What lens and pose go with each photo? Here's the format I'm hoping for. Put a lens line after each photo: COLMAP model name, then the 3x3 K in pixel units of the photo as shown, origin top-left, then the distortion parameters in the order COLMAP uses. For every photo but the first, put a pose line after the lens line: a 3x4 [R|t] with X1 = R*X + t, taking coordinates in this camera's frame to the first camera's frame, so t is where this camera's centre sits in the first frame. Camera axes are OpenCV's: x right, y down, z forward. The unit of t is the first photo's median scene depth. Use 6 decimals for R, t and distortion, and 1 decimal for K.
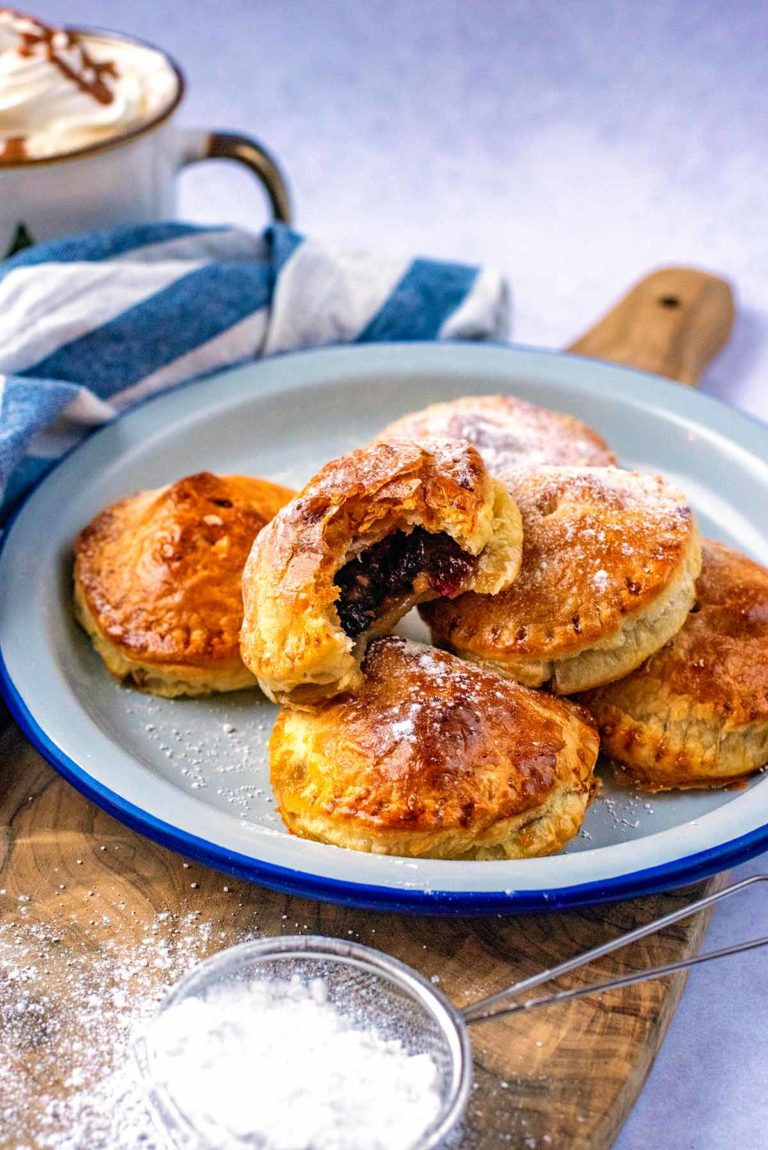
lens RADIAL K [[1392.1, 0, 383.6], [0, 1392.1, 575.0], [0, 0, 1]] dist [-0.088988, 0.000000]
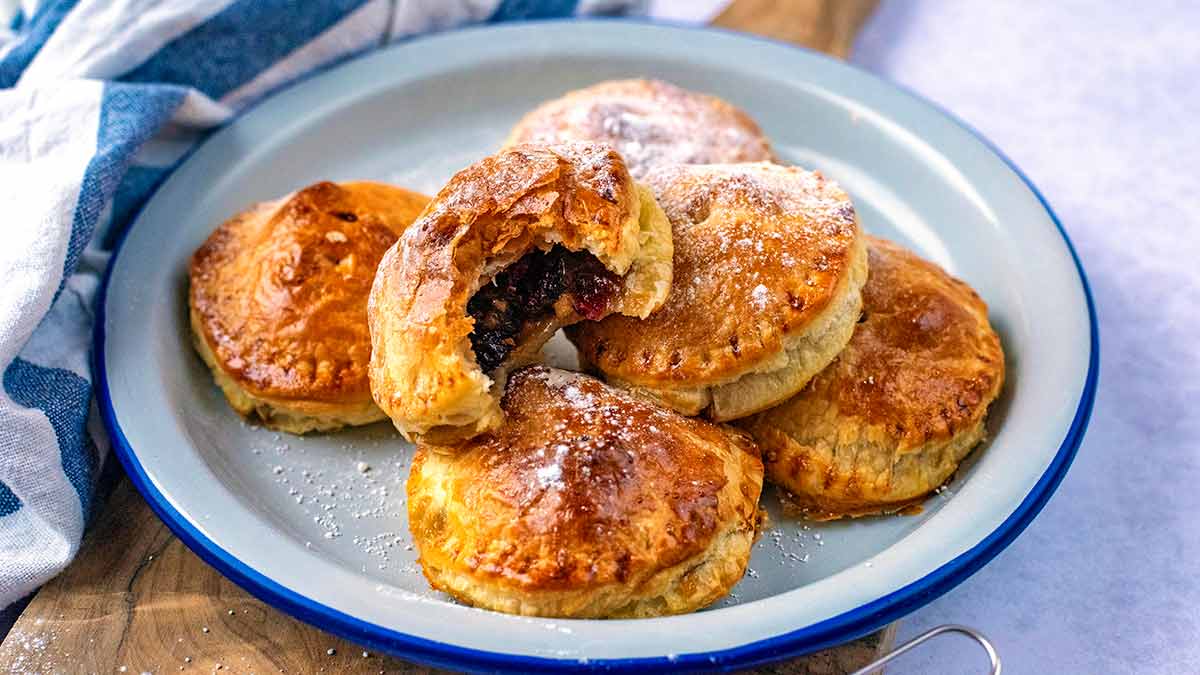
lens RADIAL K [[1307.6, 0, 600.6], [0, 1307.6, 337.6], [0, 0, 1]] dist [-0.086609, 0.000000]
pose [[0.998235, -0.044577, 0.039228, 0.016582], [0.040375, 0.993958, 0.102069, -0.060039], [-0.043541, -0.100305, 0.994004, 0.146544]]
